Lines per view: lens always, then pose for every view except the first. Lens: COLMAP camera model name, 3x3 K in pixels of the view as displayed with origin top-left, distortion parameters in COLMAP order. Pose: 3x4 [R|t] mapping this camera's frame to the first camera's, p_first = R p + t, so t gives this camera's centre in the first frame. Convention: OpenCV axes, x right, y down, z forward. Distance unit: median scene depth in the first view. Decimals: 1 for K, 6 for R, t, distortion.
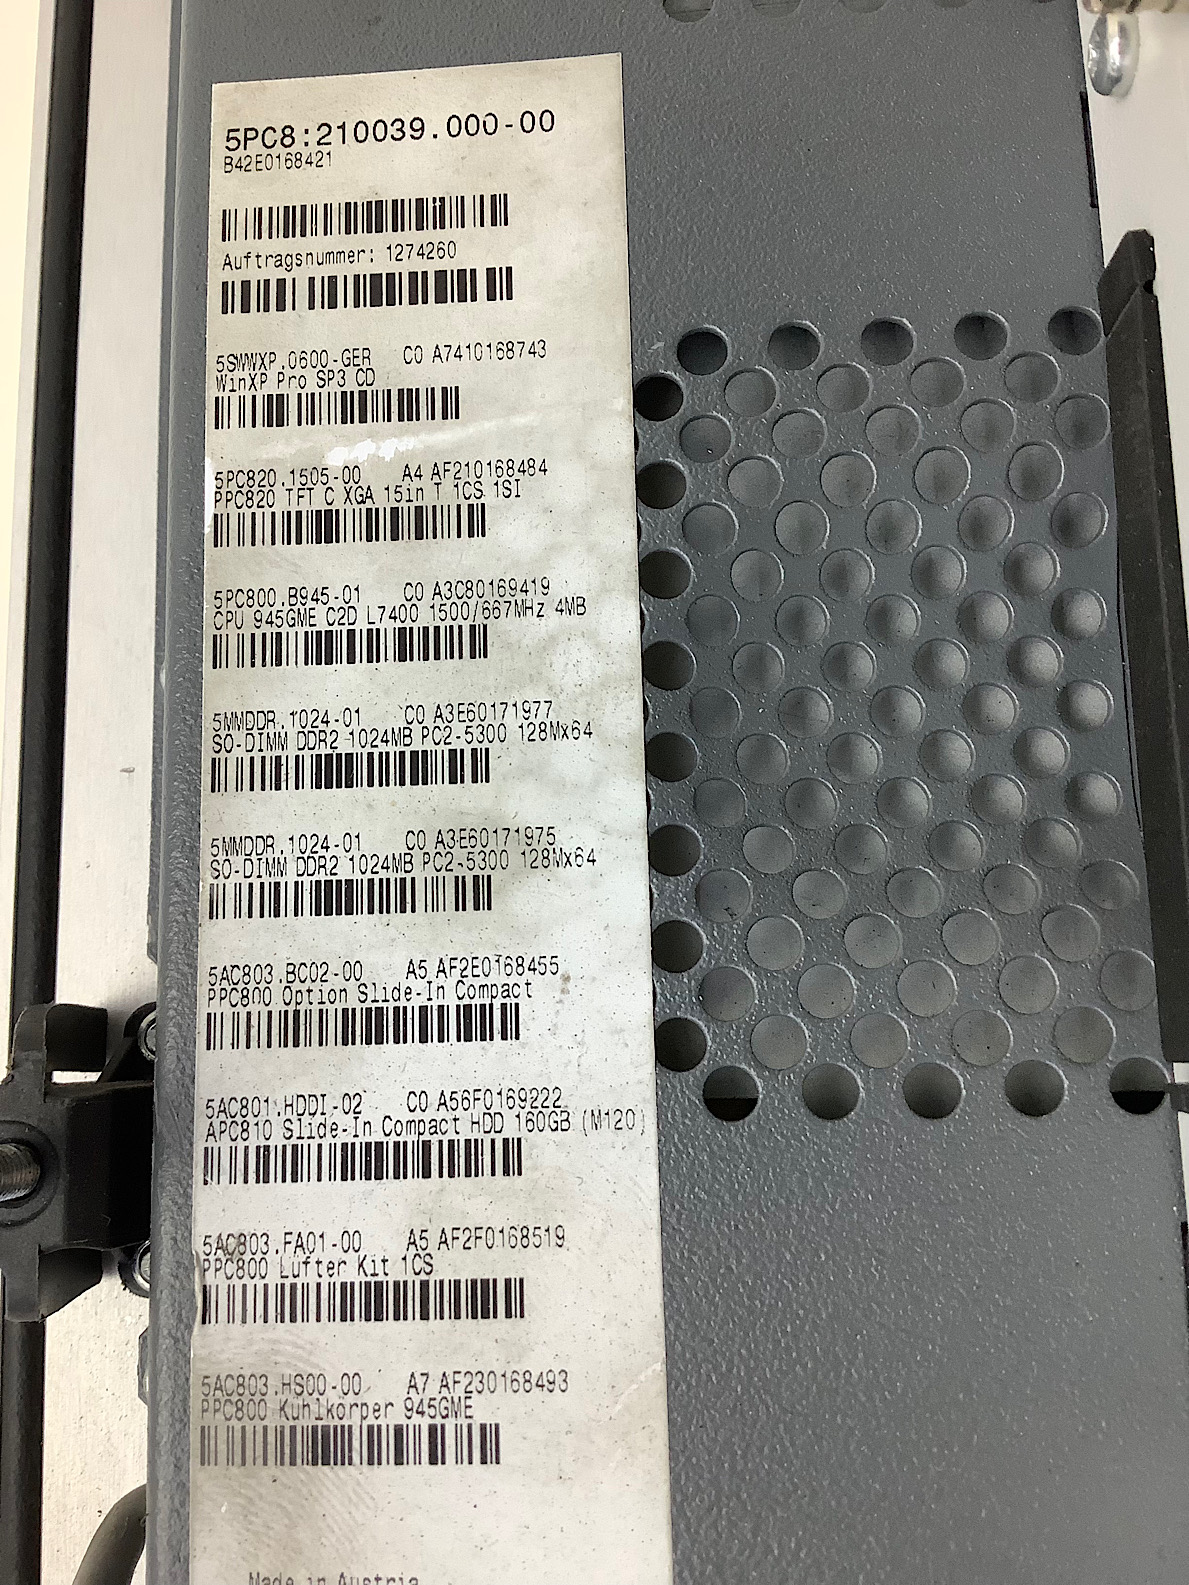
lens RADIAL K [[1455.2, 0, 594.5], [0, 1455.2, 792.5], [0, 0, 1]] dist [0.120950, -0.316045]
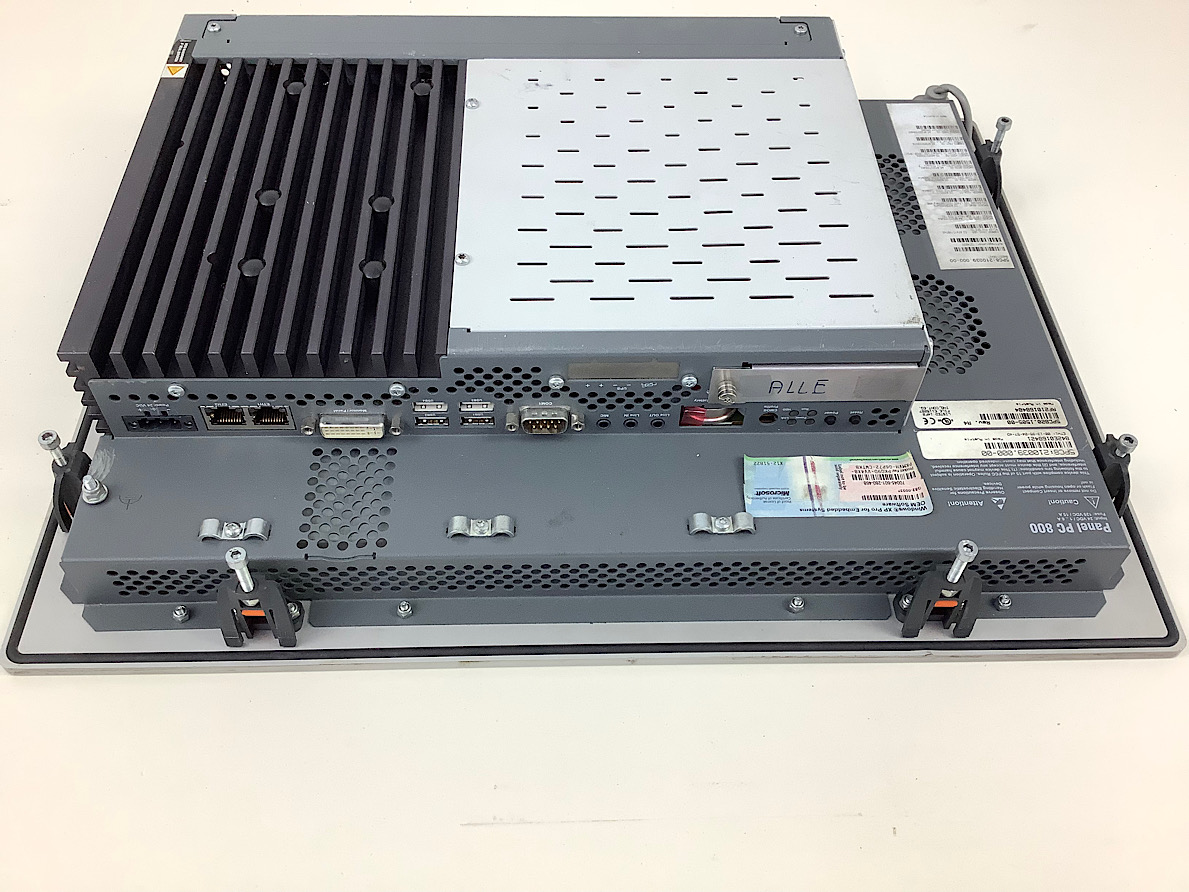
lens RADIAL K [[1091.6, 0, 594.5], [0, 1091.6, 446.0], [0, 0, 1]] dist [0.120950, -0.316045]
pose [[-0.999428, 0.024793, 0.022986, 1.331902], [0.000385, -0.671472, 0.741030, -4.314804], [0.033807, 0.740615, 0.671078, -1.444818]]
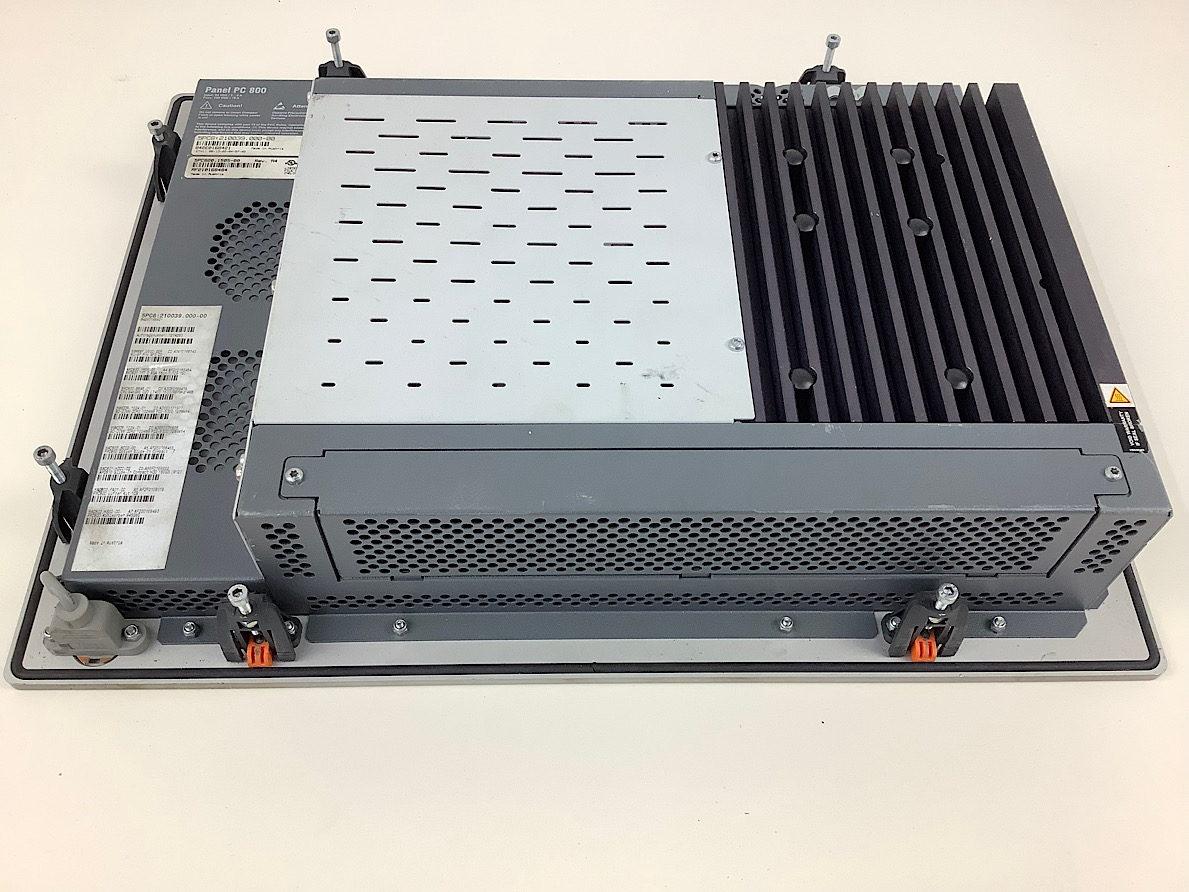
lens RADIAL K [[1091.6, 0, 594.5], [0, 1091.6, 446.0], [0, 0, 1]] dist [0.120950, -0.316045]
pose [[0.996705, 0.048382, 0.065104, 1.192991], [-0.016875, 0.908752, -0.416996, 1.692618], [-0.079338, 0.414523, 0.906574, -2.659894]]
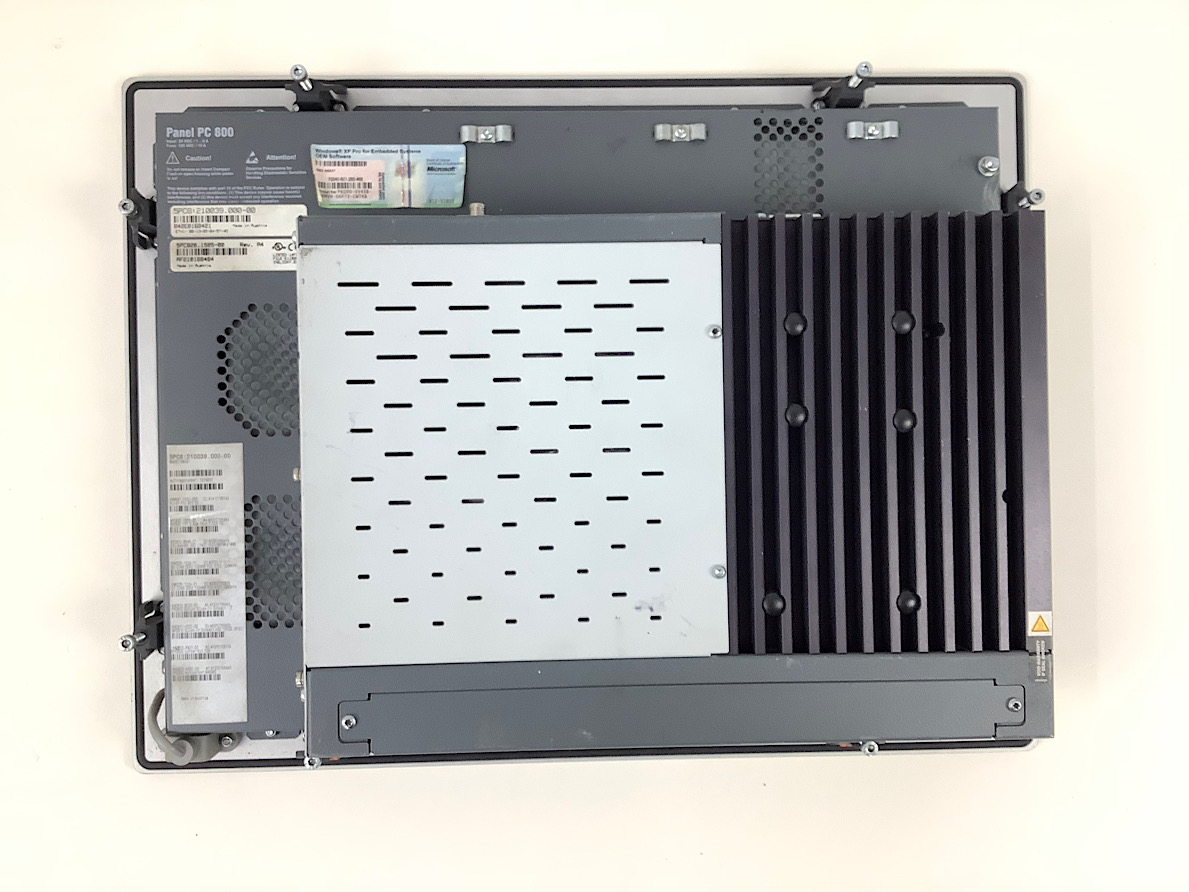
lens RADIAL K [[1091.6, 0, 594.5], [0, 1091.6, 446.0], [0, 0, 1]] dist [0.120950, -0.316045]
pose [[0.995869, 0.007000, 0.090534, 1.041229], [-0.021251, 0.987304, 0.157417, -1.259136], [-0.088282, -0.158691, 0.983374, -3.477913]]
